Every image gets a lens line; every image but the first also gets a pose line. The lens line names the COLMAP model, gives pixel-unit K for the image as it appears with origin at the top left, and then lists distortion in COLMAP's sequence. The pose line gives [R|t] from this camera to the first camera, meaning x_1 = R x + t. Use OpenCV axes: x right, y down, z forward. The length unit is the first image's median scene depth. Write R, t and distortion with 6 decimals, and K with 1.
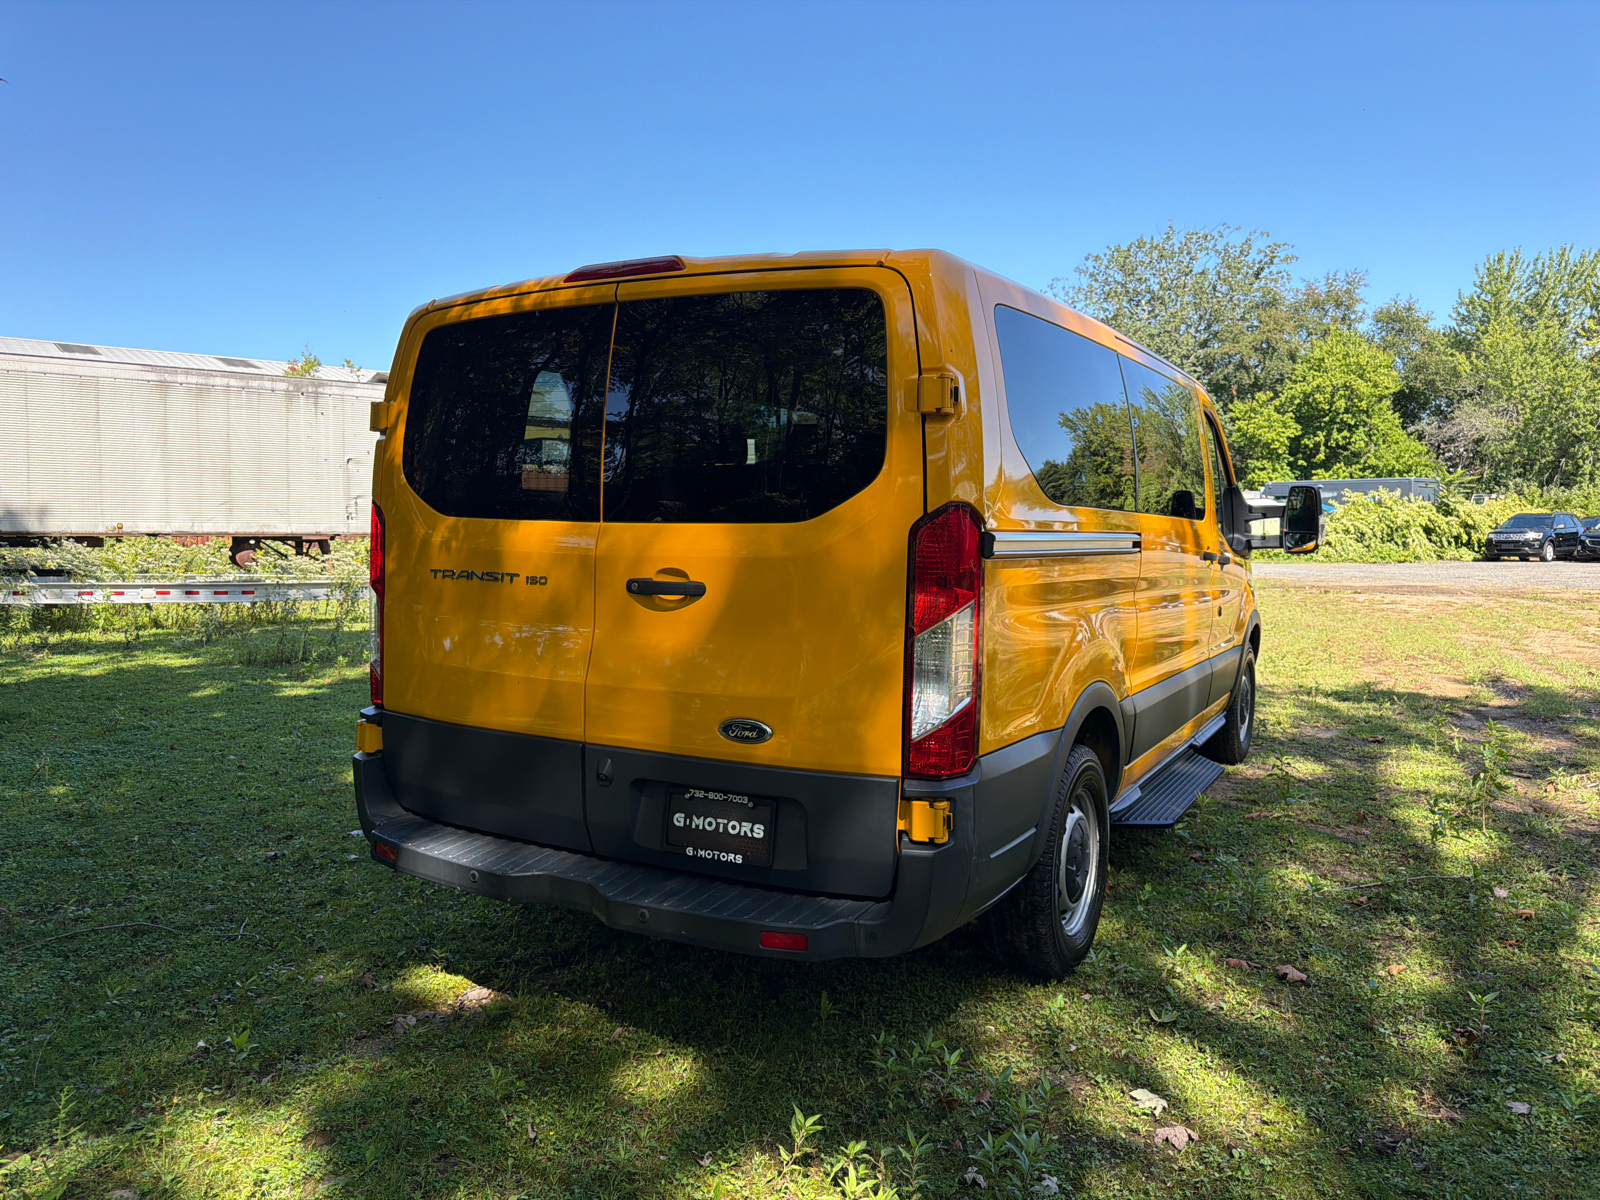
lens RADIAL K [[1173.1, 0, 801.7], [0, 1173.1, 594.1], [0, 0, 1]] dist [0.030080, -0.035691]
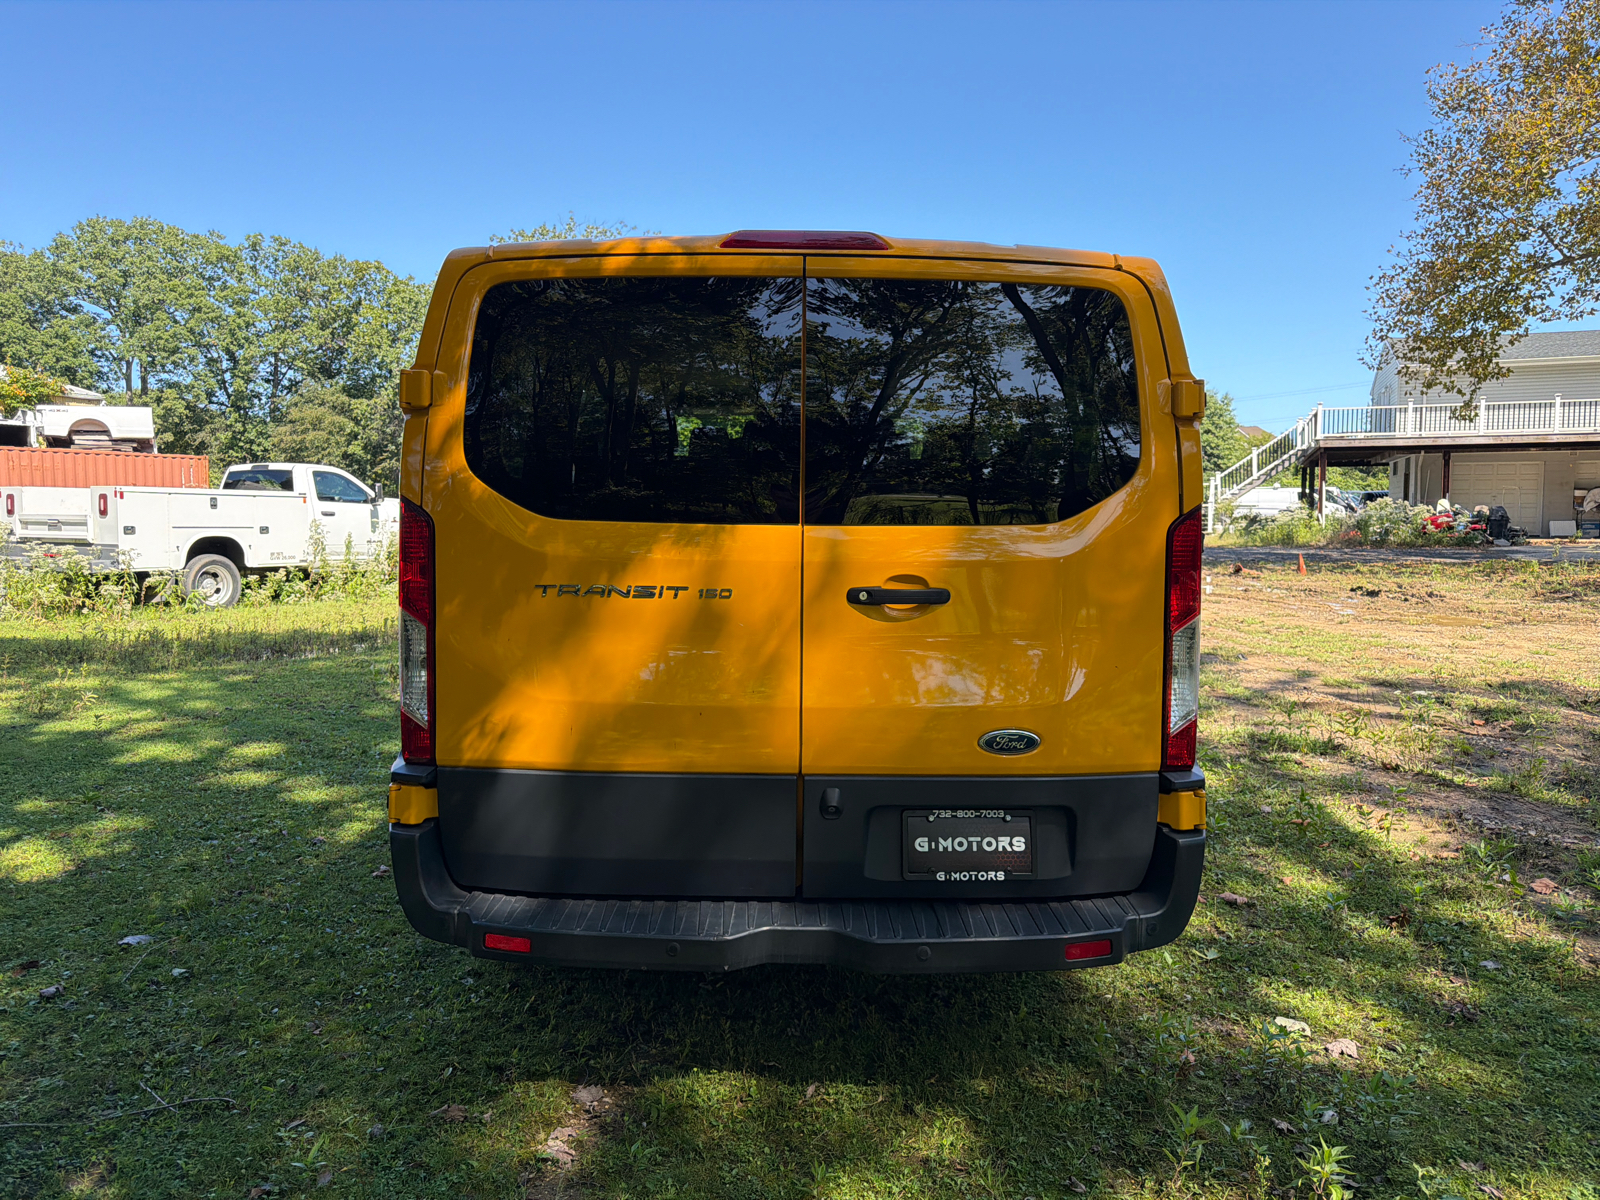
lens RADIAL K [[1175.7, 0, 800.0], [0, 1175.7, 600.0], [0, 0, 1]] dist [0.032844, -0.096598]
pose [[0.866042, -0.044266, 0.498008, -0.549315], [0.035633, 0.999005, 0.026831, -0.025768], [-0.498700, -0.005491, 0.866757, 0.205490]]
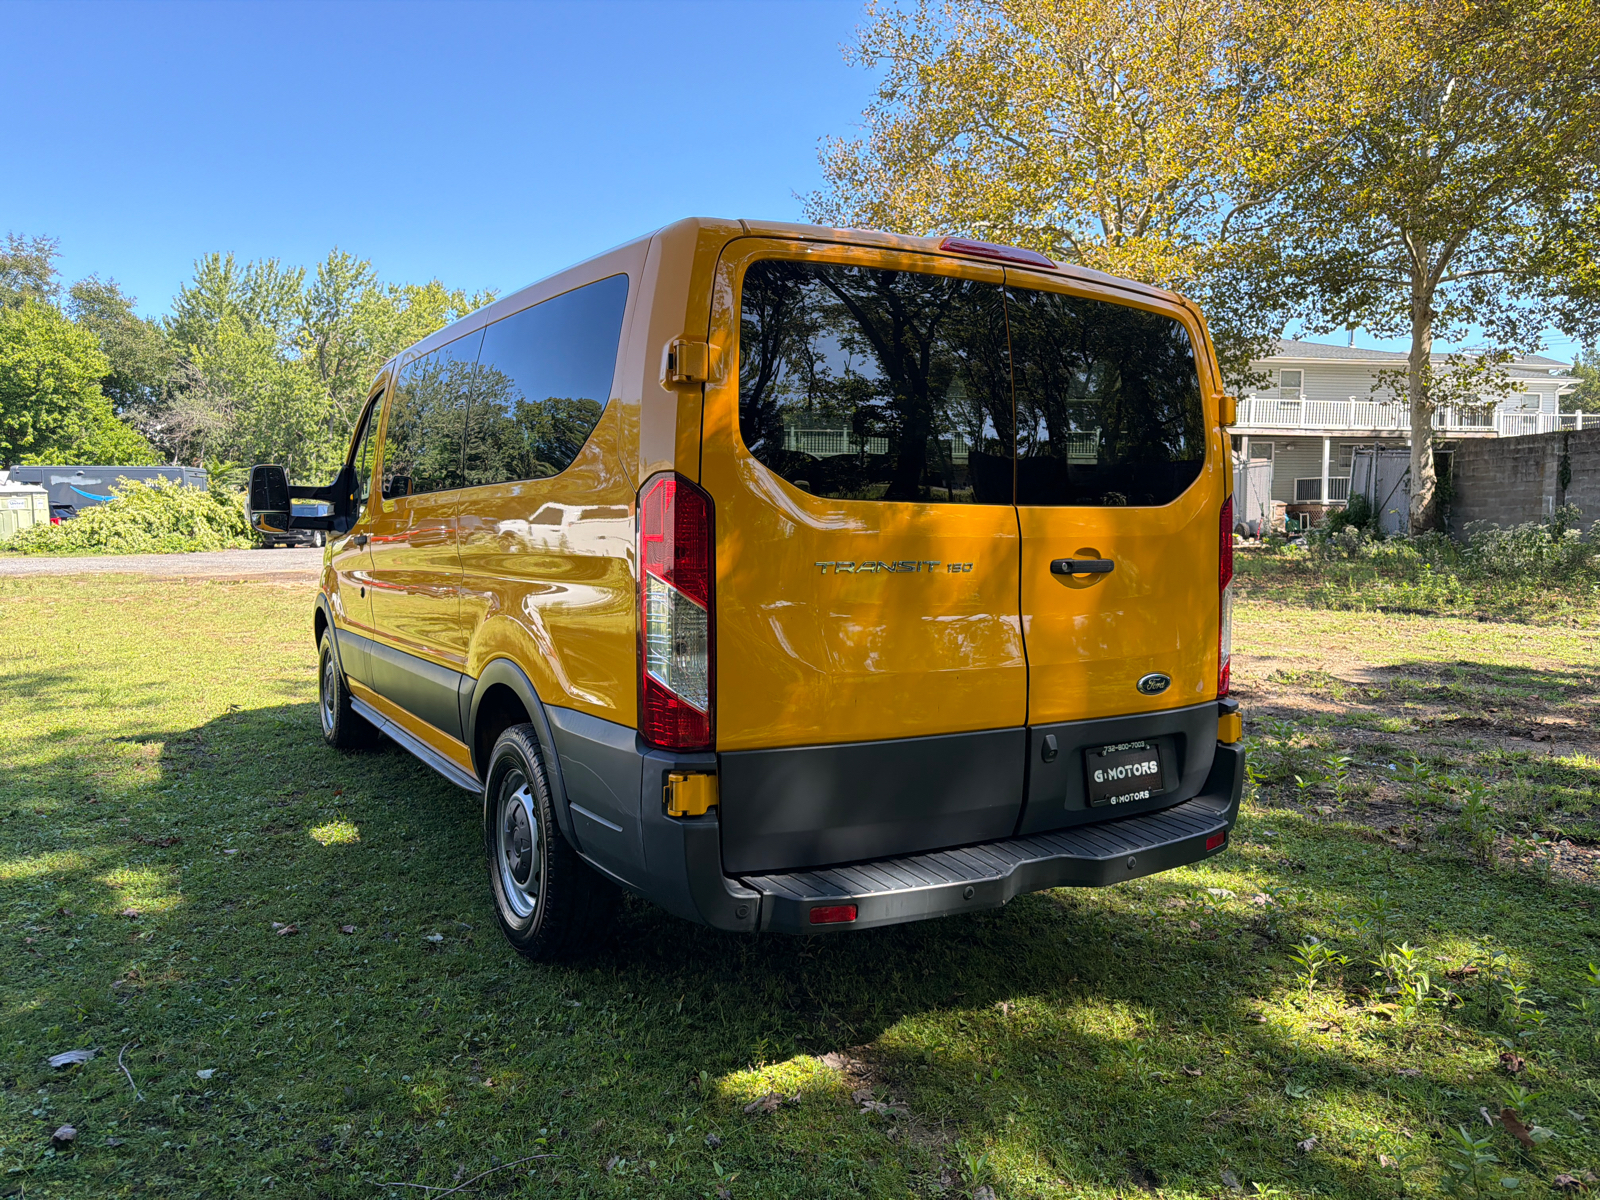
lens RADIAL K [[1173.1, 0, 801.7], [0, 1173.1, 594.1], [0, 0, 1]] dist [0.030080, -0.035691]
pose [[0.474166, -0.059745, 0.878406, -1.018762], [0.052457, 0.997840, 0.039551, -0.031285], [-0.878871, 0.027325, 0.476276, 0.610354]]
